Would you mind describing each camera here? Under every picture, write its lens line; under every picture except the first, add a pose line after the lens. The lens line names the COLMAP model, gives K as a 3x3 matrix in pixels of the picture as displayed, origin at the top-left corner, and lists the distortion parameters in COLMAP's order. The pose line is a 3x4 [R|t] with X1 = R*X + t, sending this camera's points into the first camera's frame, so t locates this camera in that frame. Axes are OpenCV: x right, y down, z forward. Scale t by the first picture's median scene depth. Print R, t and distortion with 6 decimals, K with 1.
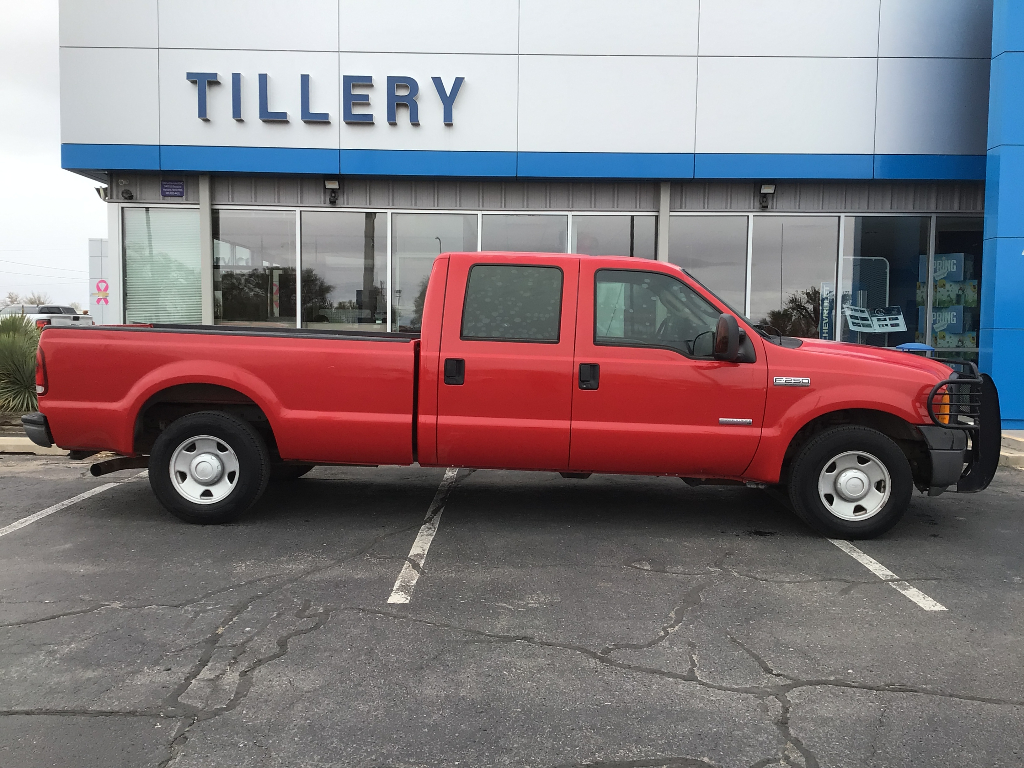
lens RADIAL K [[910.5, 0, 509.5], [0, 910.5, 387.1], [0, 0, 1]] dist [0.051022, -0.015700]
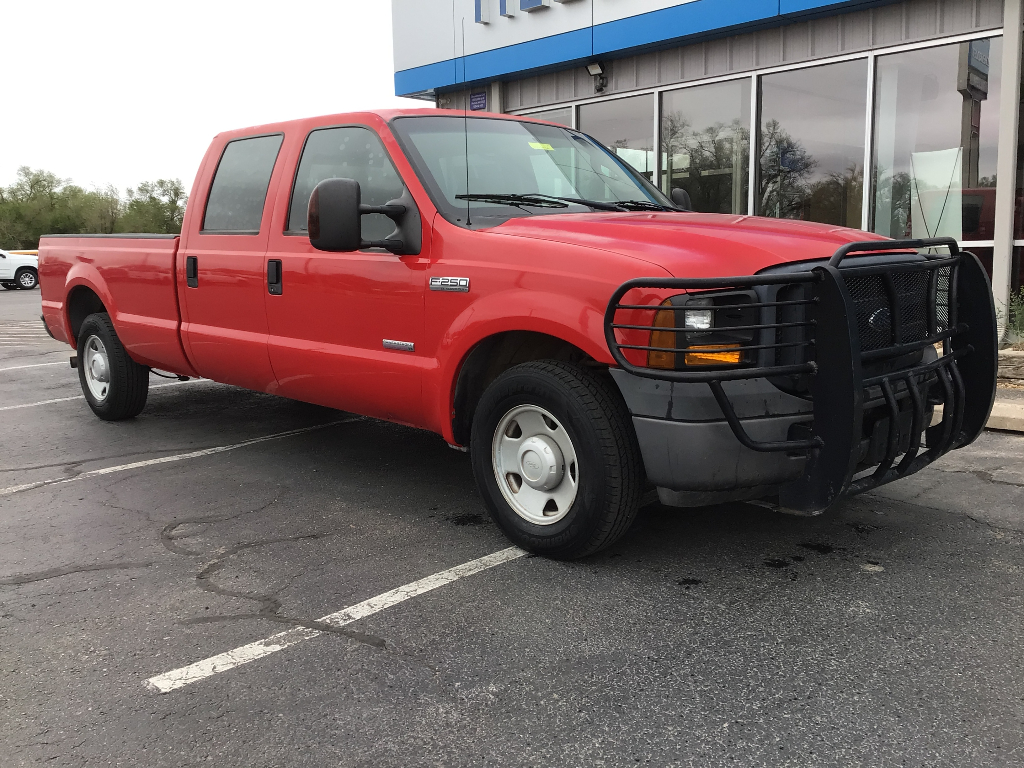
lens RADIAL K [[910.5, 0, 514.5], [0, 910.5, 382.4], [0, 0, 1]] dist [0.051022, -0.015700]
pose [[0.729540, 0.071921, -0.680146, 0.753281], [-0.015576, 0.995945, 0.088606, 0.005163], [0.683761, -0.054048, 0.727702, 0.576792]]
